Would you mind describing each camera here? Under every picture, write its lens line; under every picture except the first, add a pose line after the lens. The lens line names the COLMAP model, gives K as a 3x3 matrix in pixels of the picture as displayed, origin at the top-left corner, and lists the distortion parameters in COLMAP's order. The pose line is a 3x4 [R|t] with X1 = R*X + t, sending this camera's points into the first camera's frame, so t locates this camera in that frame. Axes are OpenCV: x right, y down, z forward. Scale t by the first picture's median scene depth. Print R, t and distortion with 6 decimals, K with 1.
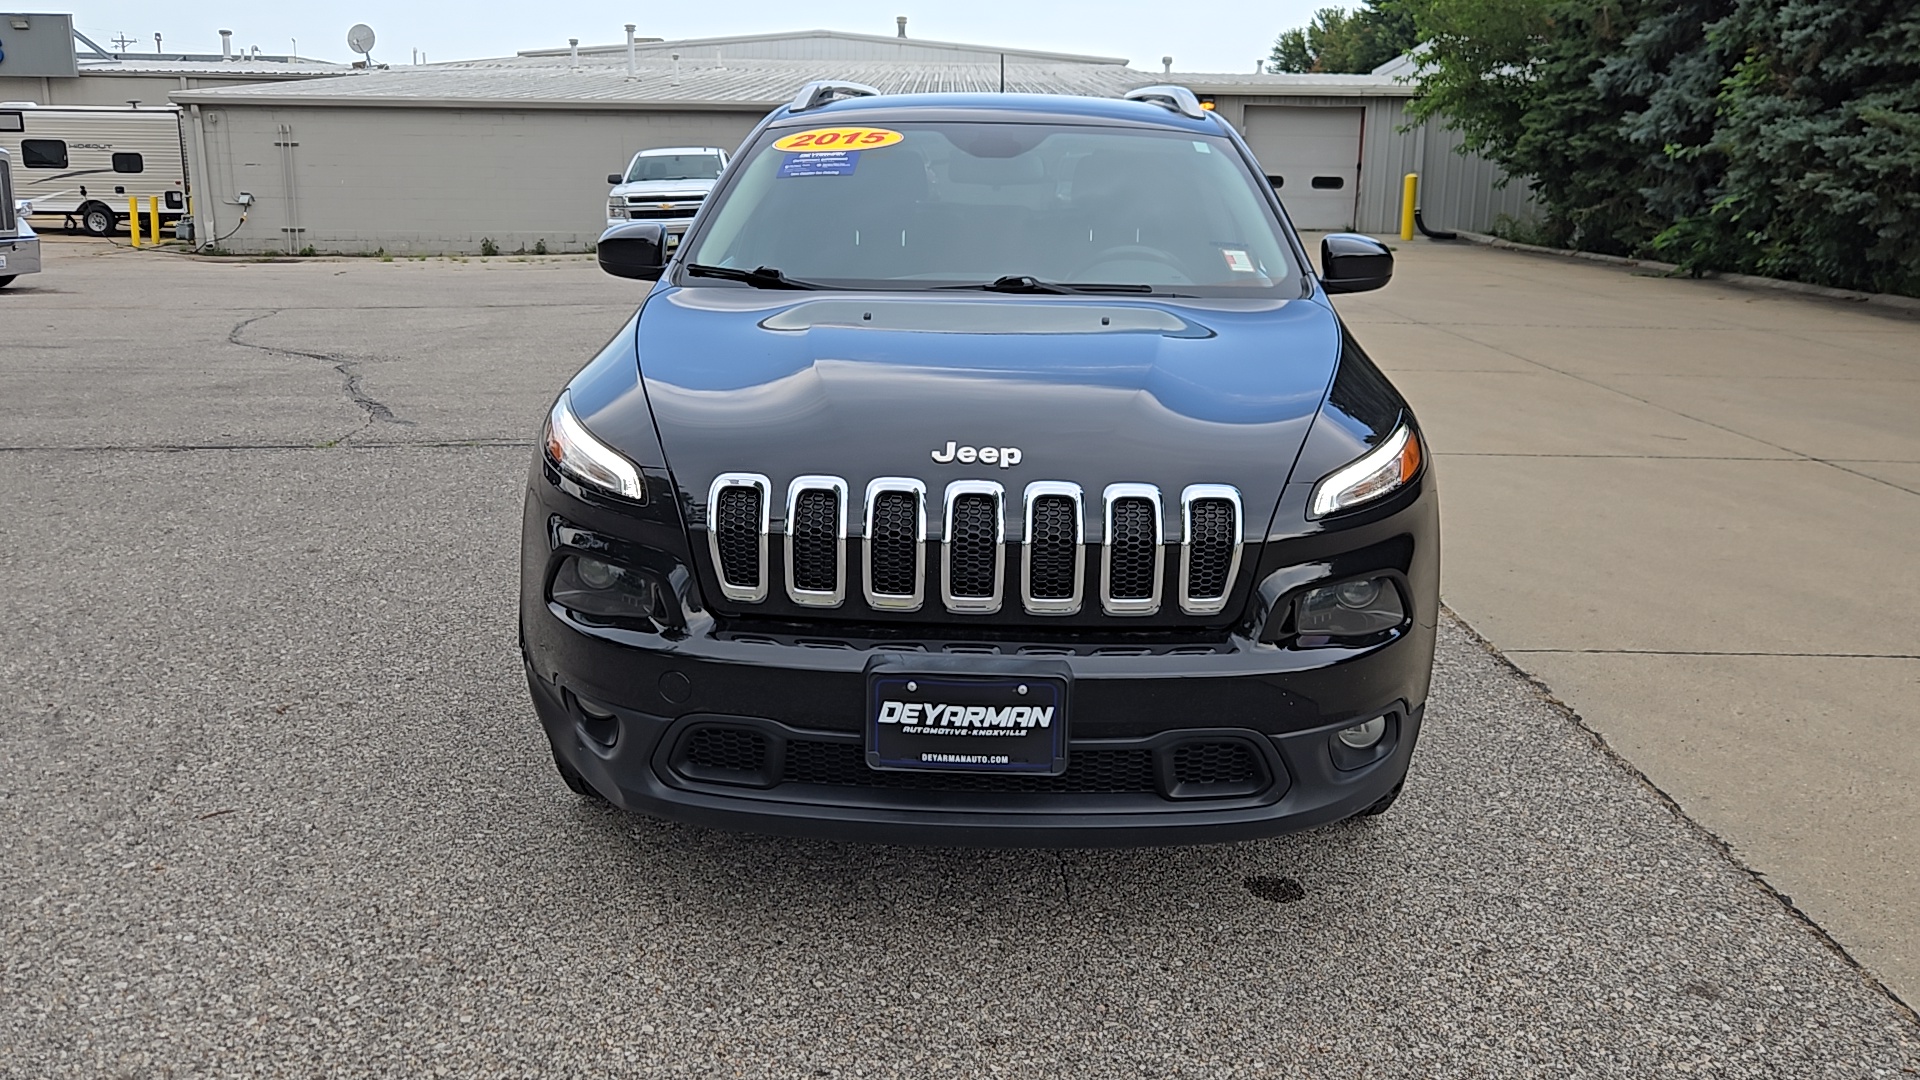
lens RADIAL K [[1602.0, 0, 958.0], [0, 1602.0, 547.4], [0, 0, 1]] dist [0.004143, 0.002153]
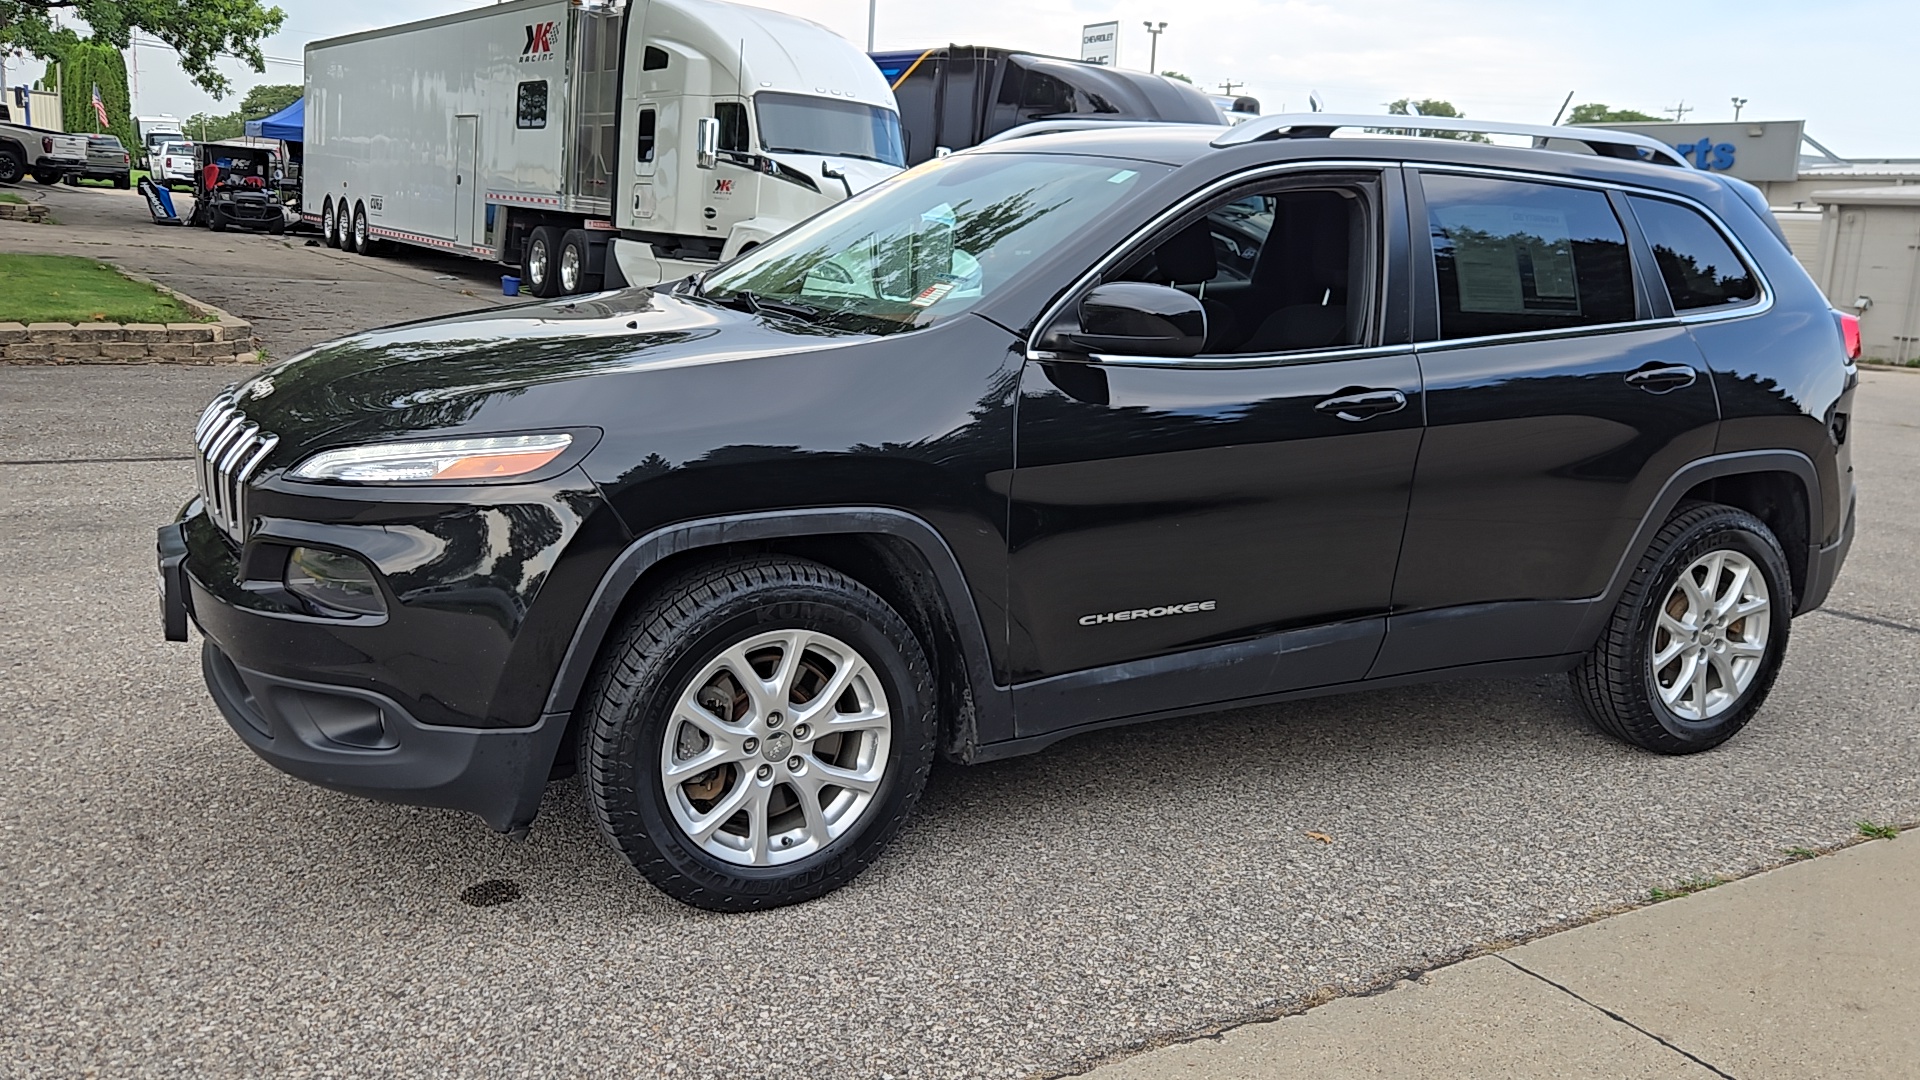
lens RADIAL K [[1602.0, 0, 955.1], [0, 1602.0, 535.1], [0, 0, 1]] dist [0.004143, 0.002153]
pose [[0.508731, 0.186491, -0.840484, 0.109175], [-0.246337, 0.966971, 0.065453, -0.012895], [0.824931, 0.173745, 0.537868, 0.064734]]
